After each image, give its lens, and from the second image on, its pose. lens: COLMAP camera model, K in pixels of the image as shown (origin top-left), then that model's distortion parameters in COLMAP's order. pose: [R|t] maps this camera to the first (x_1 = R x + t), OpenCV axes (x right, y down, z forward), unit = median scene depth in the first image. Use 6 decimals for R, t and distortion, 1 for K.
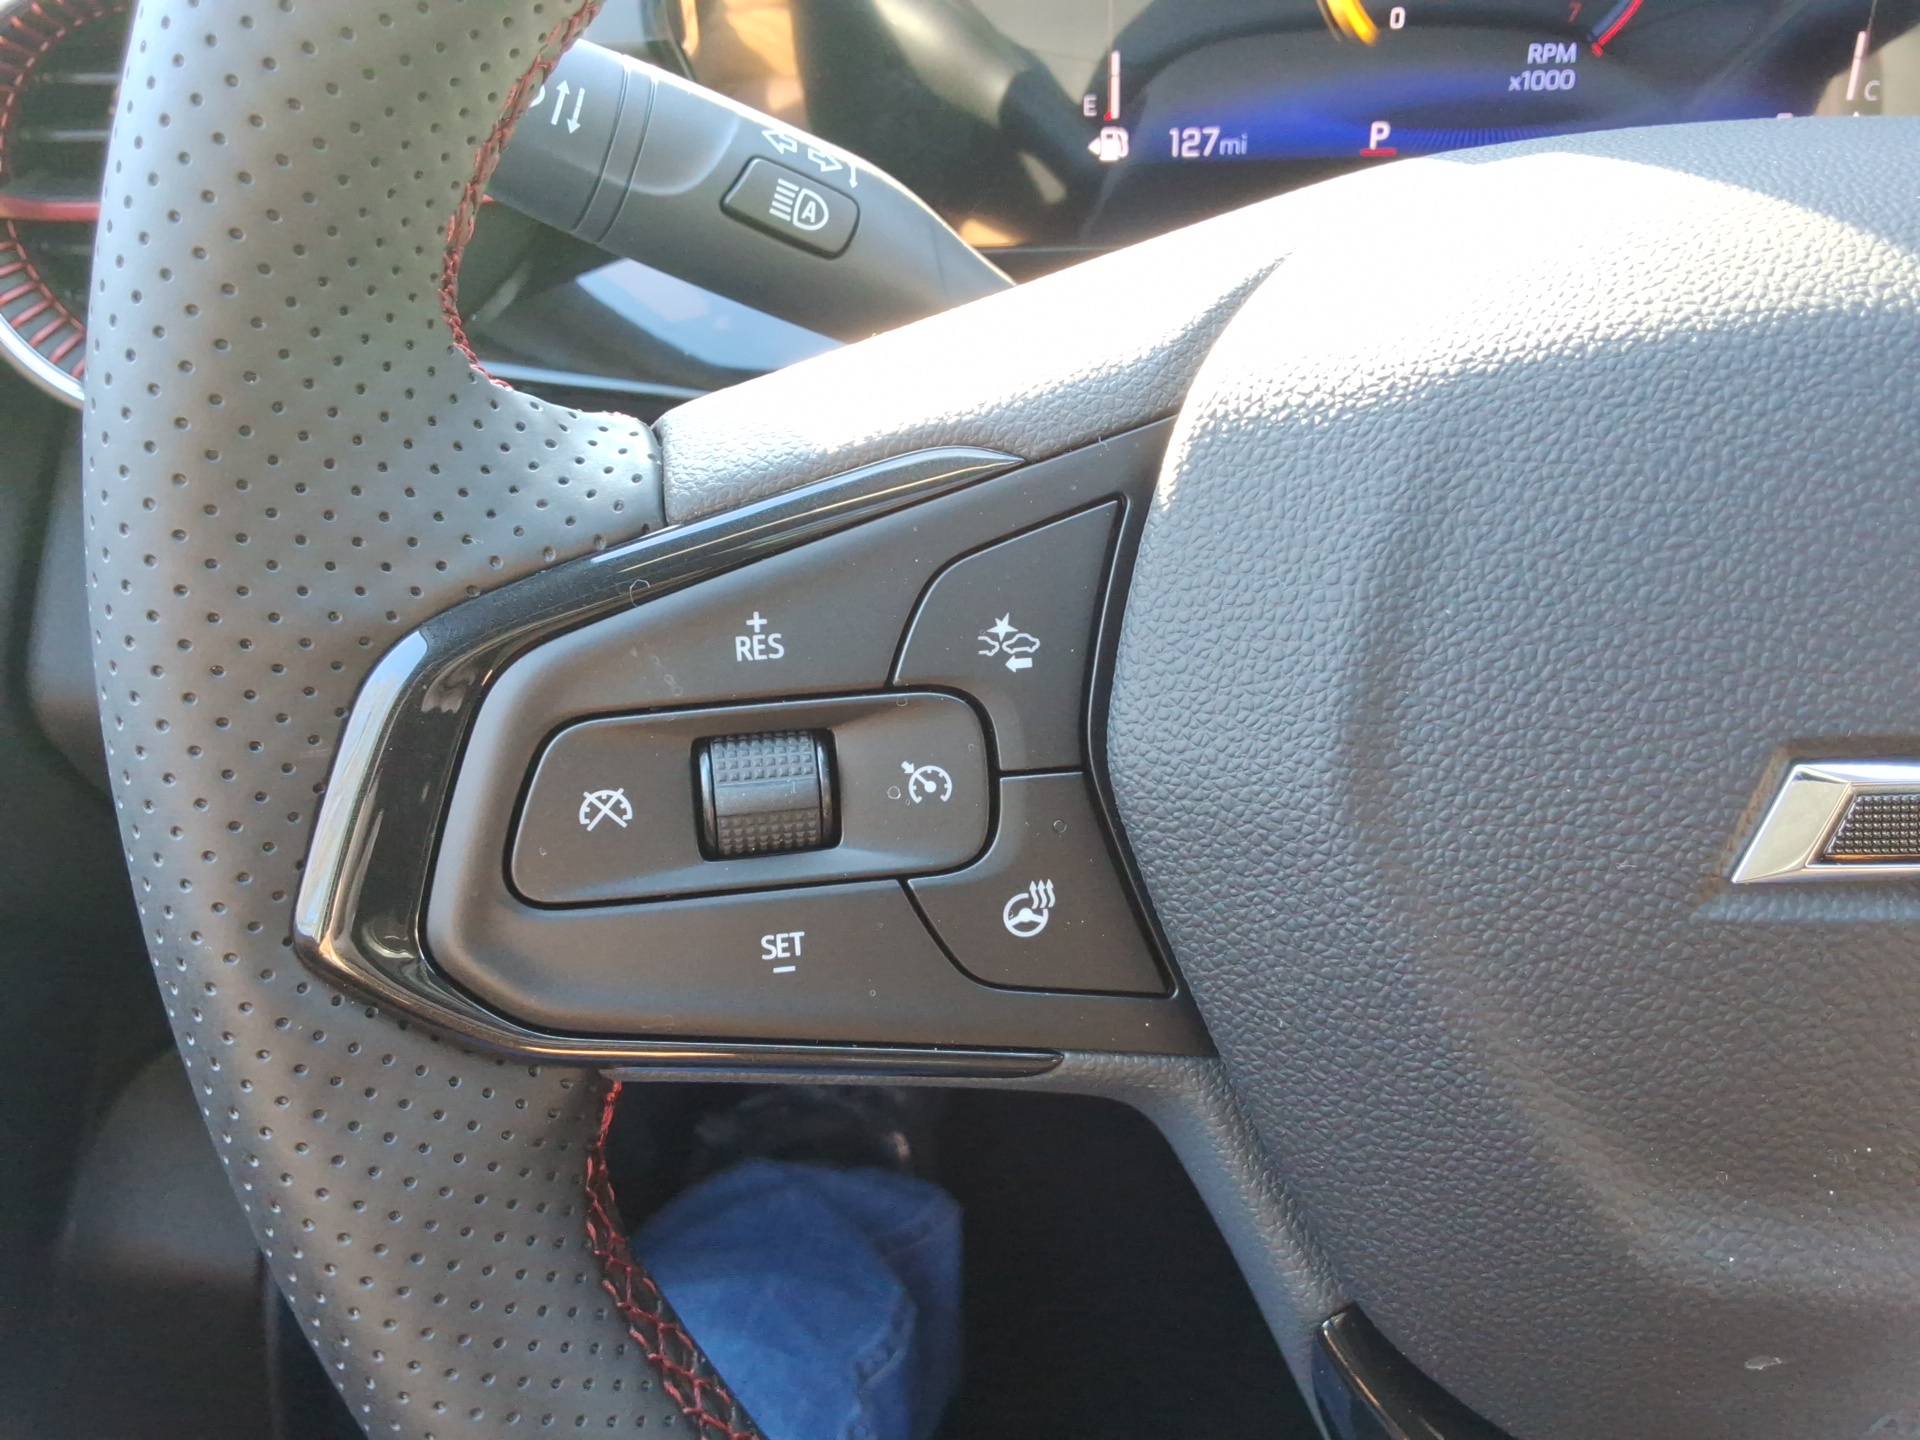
lens RADIAL K [[1597.8, 0, 984.4], [0, 1597.8, 720.0], [0, 0, 1]] dist [0.063588, -0.000007]
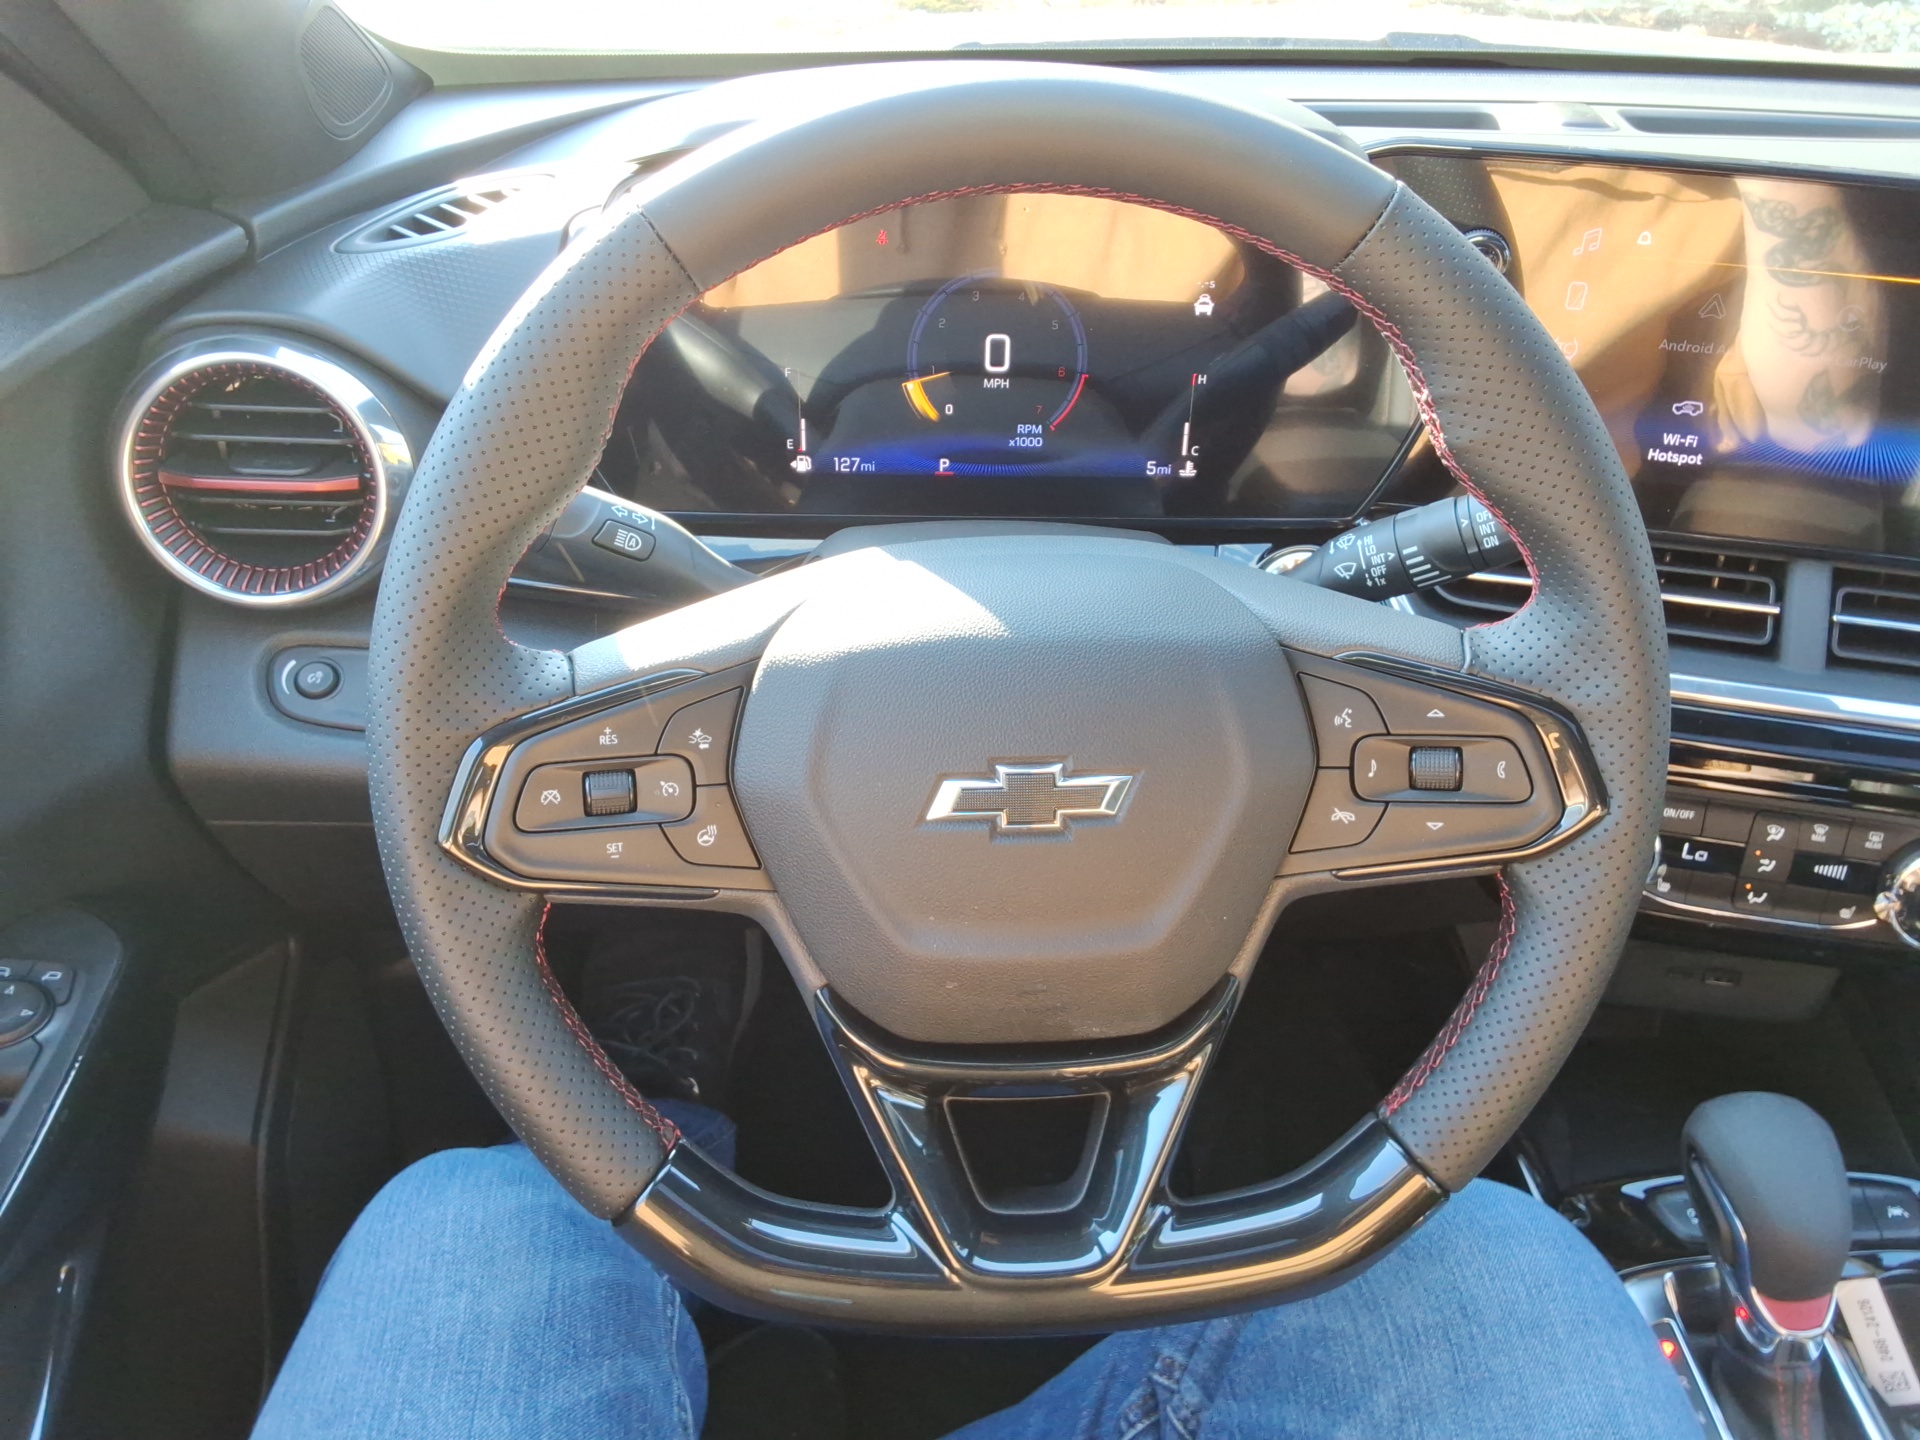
lens RADIAL K [[1587.7, 0, 957.7], [0, 1587.7, 700.8], [0, 0, 1]] dist [0.207615, -0.399654]
pose [[0.996292, 0.010451, 0.085403, 0.220071], [-0.005564, 0.998344, -0.057264, 0.042038], [-0.085860, 0.056576, 0.994700, -1.781257]]
